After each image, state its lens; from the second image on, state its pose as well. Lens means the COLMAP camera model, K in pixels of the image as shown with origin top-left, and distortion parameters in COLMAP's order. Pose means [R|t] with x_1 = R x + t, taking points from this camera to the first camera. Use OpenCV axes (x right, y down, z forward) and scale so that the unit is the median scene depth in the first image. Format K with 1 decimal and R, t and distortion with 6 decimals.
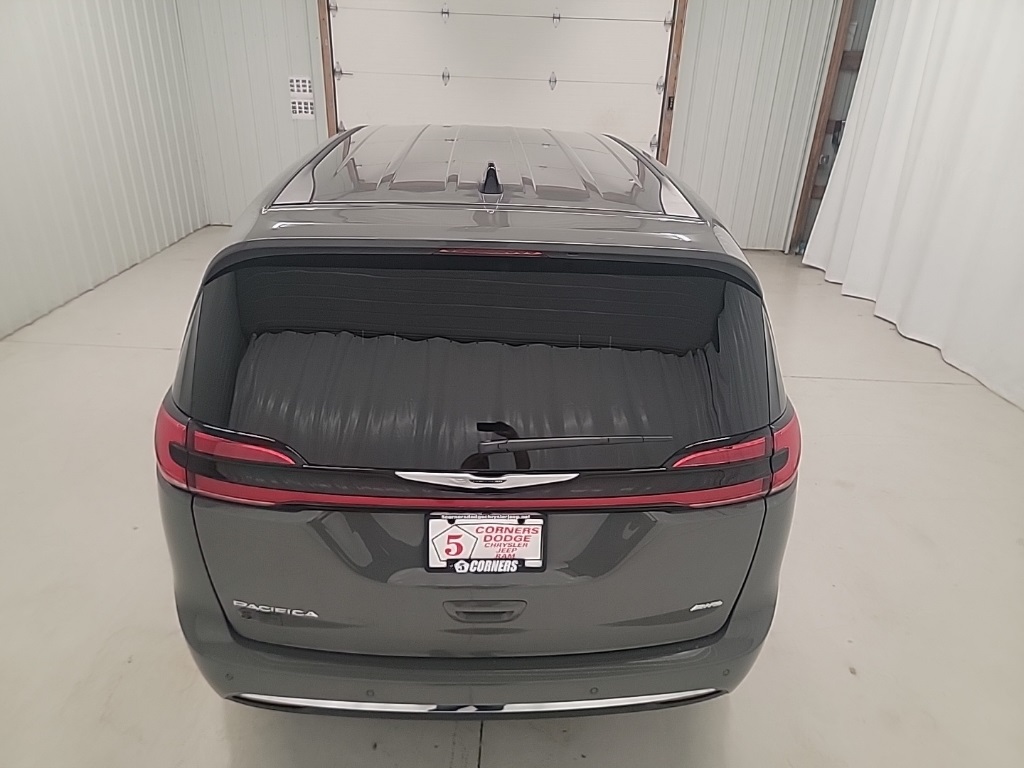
lens RADIAL K [[711.4, 0, 517.5], [0, 711.4, 389.3], [0, 0, 1]] dist [0.062665, -0.046449]
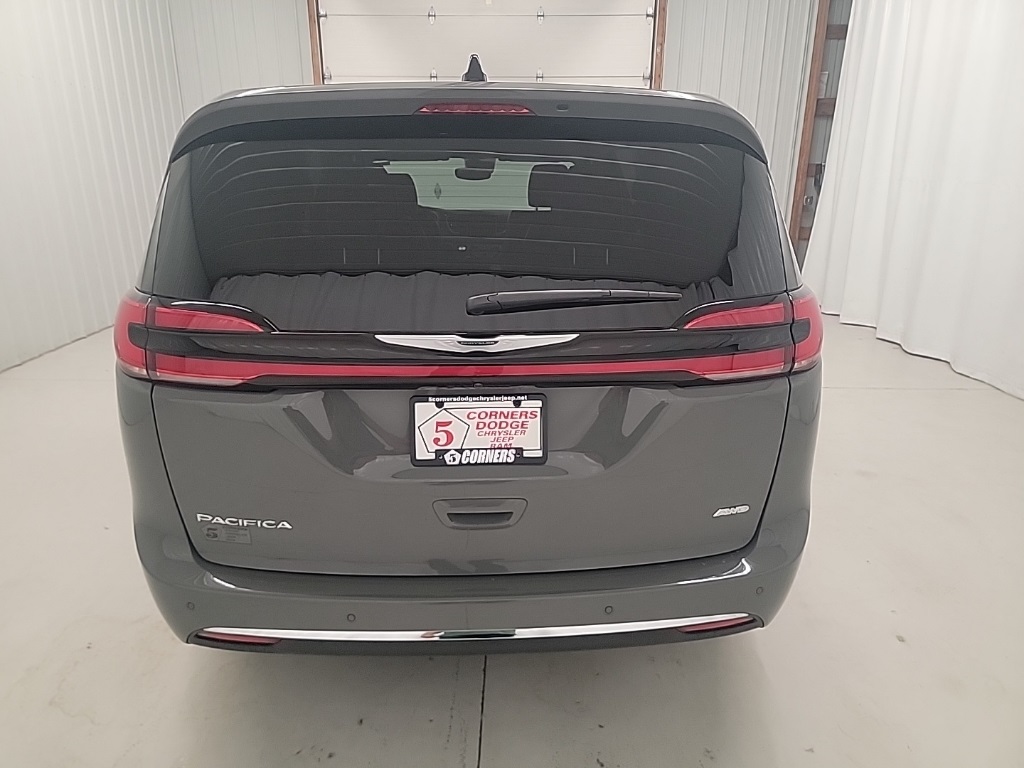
lens RADIAL K [[711.4, 0, 506.1], [0, 711.4, 376.5], [0, 0, 1]] dist [0.062665, -0.046449]
pose [[0.999371, -0.034103, -0.009757, 0.000691], [0.032376, 0.989358, -0.141853, 0.254551], [0.014491, 0.141448, 0.989840, 0.099491]]
